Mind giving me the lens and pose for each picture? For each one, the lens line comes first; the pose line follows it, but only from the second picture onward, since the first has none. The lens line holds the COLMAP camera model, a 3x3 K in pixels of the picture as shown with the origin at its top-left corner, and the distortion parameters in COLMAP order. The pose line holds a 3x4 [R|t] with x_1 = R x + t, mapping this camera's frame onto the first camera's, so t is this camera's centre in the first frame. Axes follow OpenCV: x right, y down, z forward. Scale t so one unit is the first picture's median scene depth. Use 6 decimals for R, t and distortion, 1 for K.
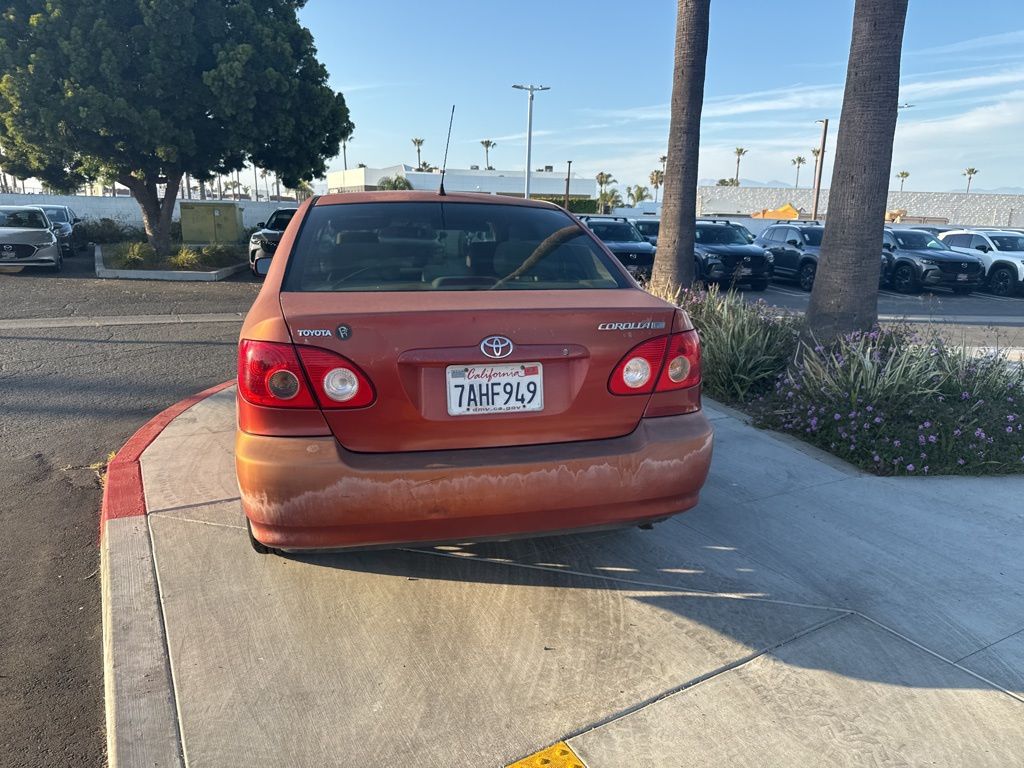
lens RADIAL K [[724.9, 0, 502.9], [0, 724.9, 385.9], [0, 0, 1]] dist [0.027220, -0.035364]
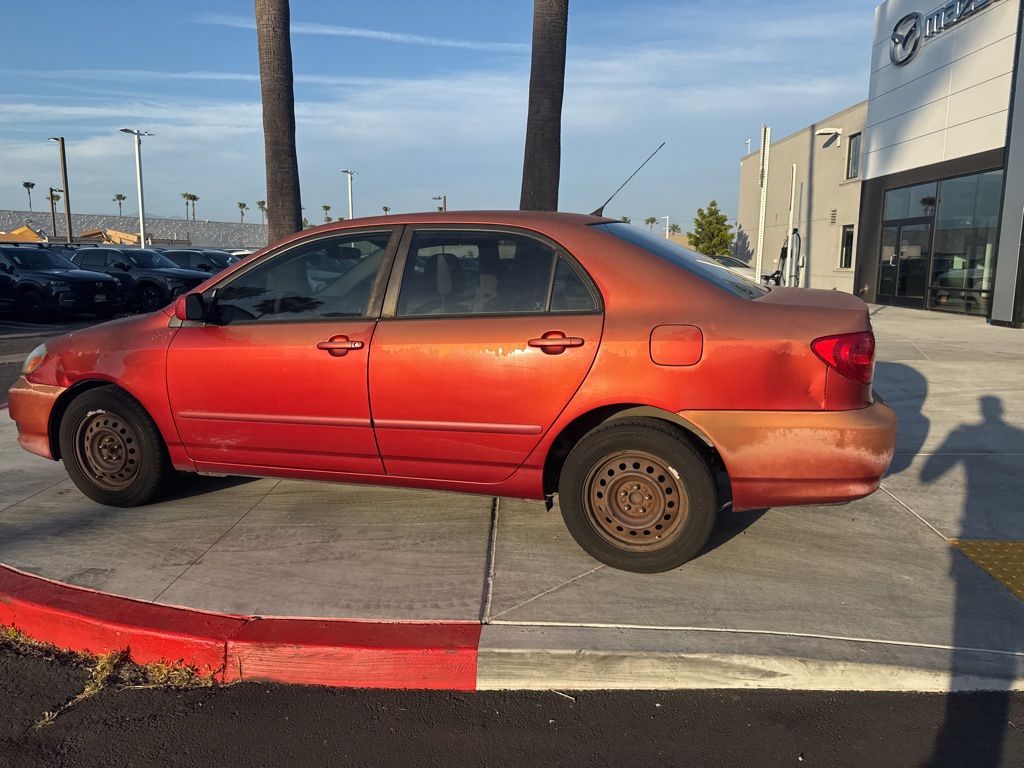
lens RADIAL K [[724.9, 0, 504.4], [0, 724.9, 376.7], [0, 0, 1]] dist [0.027220, -0.035364]
pose [[0.501199, -0.161757, 0.850079, -1.198752], [0.197587, 0.977814, 0.069568, -0.137125], [-0.842472, 0.133097, 0.522040, 0.611372]]
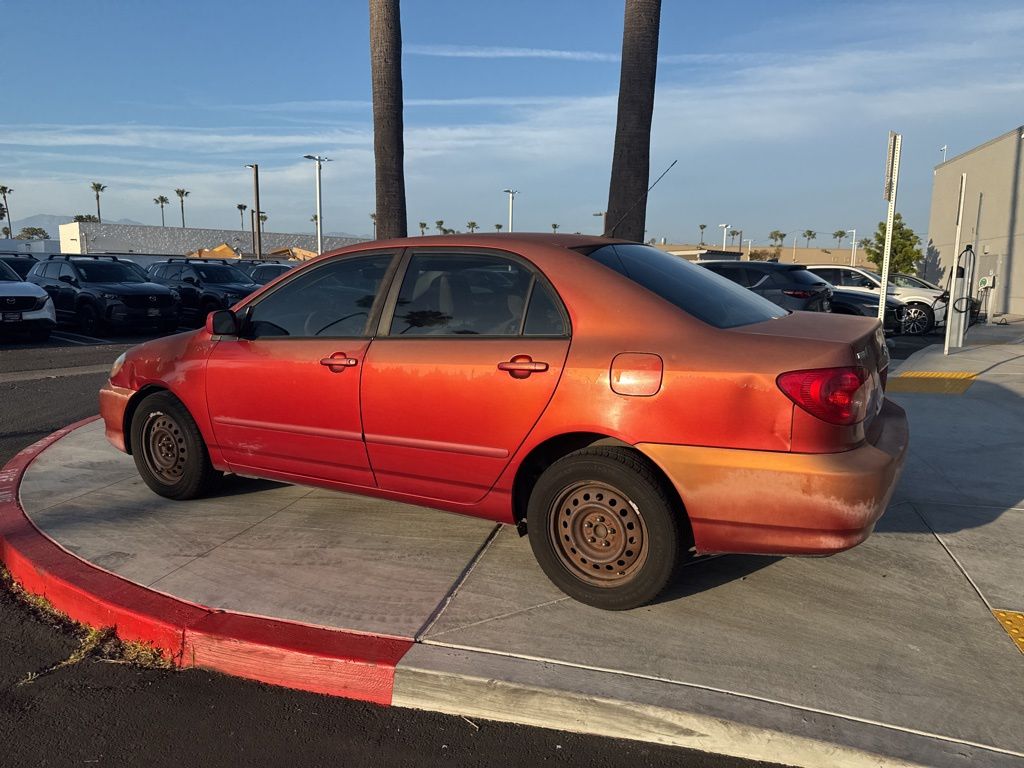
lens RADIAL K [[724.9, 0, 504.8], [0, 724.9, 387.0], [0, 0, 1]] dist [0.027220, -0.035364]
pose [[0.685530, -0.130612, 0.716232, -1.043645], [0.166272, 0.985864, 0.020638, -0.098977], [-0.708803, 0.104941, 0.697557, 0.408707]]
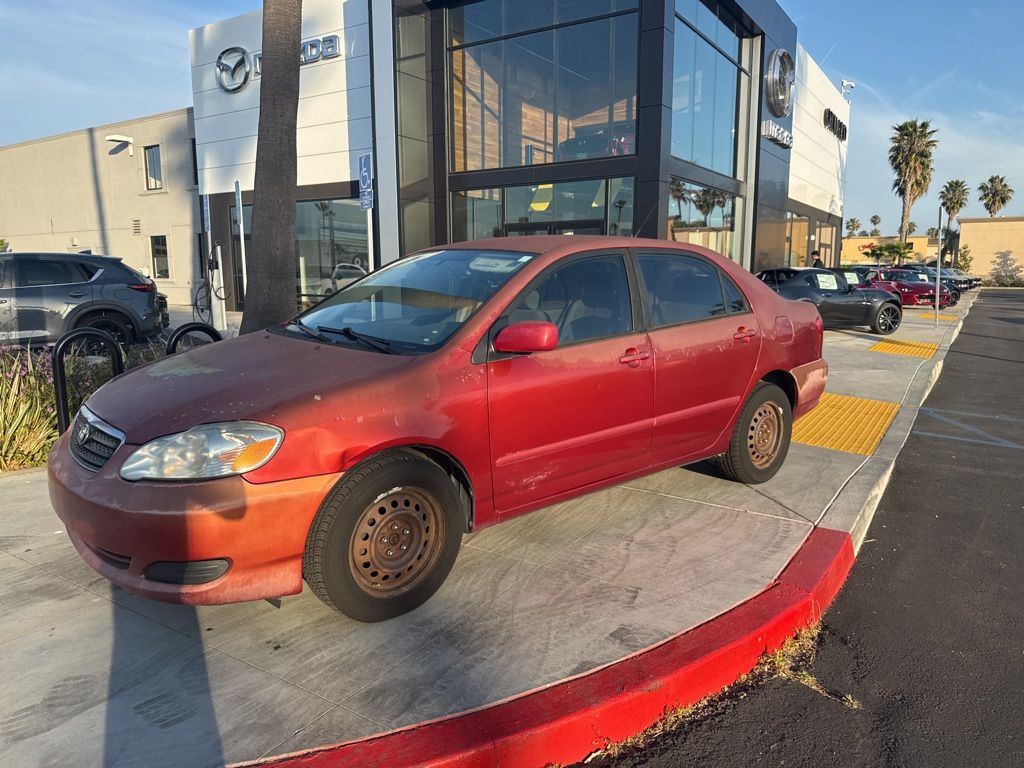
lens RADIAL K [[724.9, 0, 507.4], [0, 724.9, 383.9], [0, 0, 1]] dist [0.027220, -0.035364]
pose [[-0.474468, -0.161625, 0.865308, -1.322387], [0.180122, 0.944375, 0.275158, -0.464081], [-0.861647, 0.286415, -0.418963, 2.005125]]
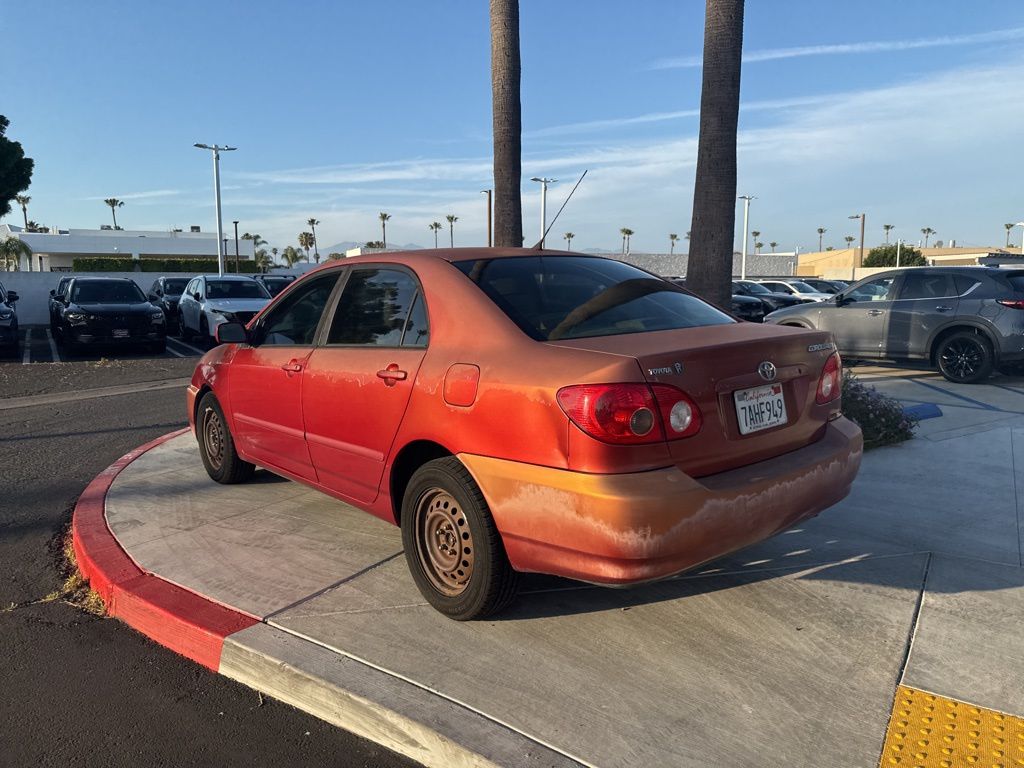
lens RADIAL K [[724.9, 0, 503.5], [0, 724.9, 376.0], [0, 0, 1]] dist [0.027220, -0.035364]
pose [[0.891110, -0.085911, 0.445581, -0.657257], [0.127120, 0.989861, -0.063374, -0.018724], [-0.435618, 0.113115, 0.892996, 0.096278]]
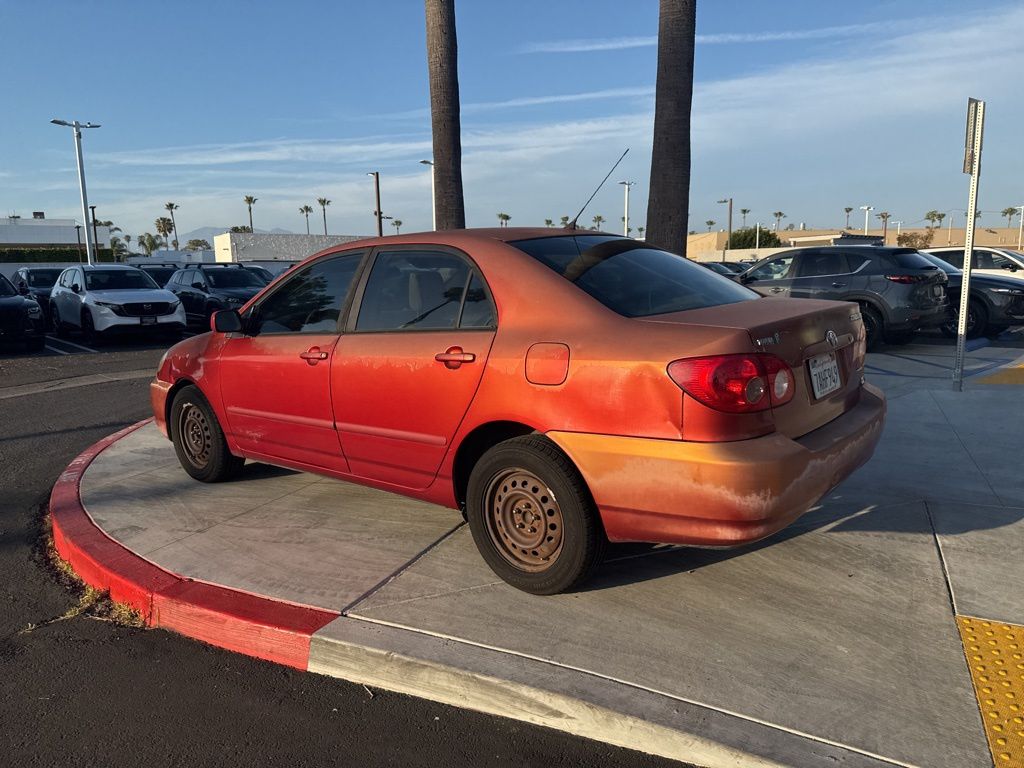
lens RADIAL K [[724.9, 0, 503.4], [0, 724.9, 386.7], [0, 0, 1]] dist [0.027220, -0.035364]
pose [[0.802047, -0.136787, 0.581387, -0.872125], [0.171659, 0.985144, -0.005028, -0.047113], [-0.572062, 0.103833, 0.813612, 0.218705]]
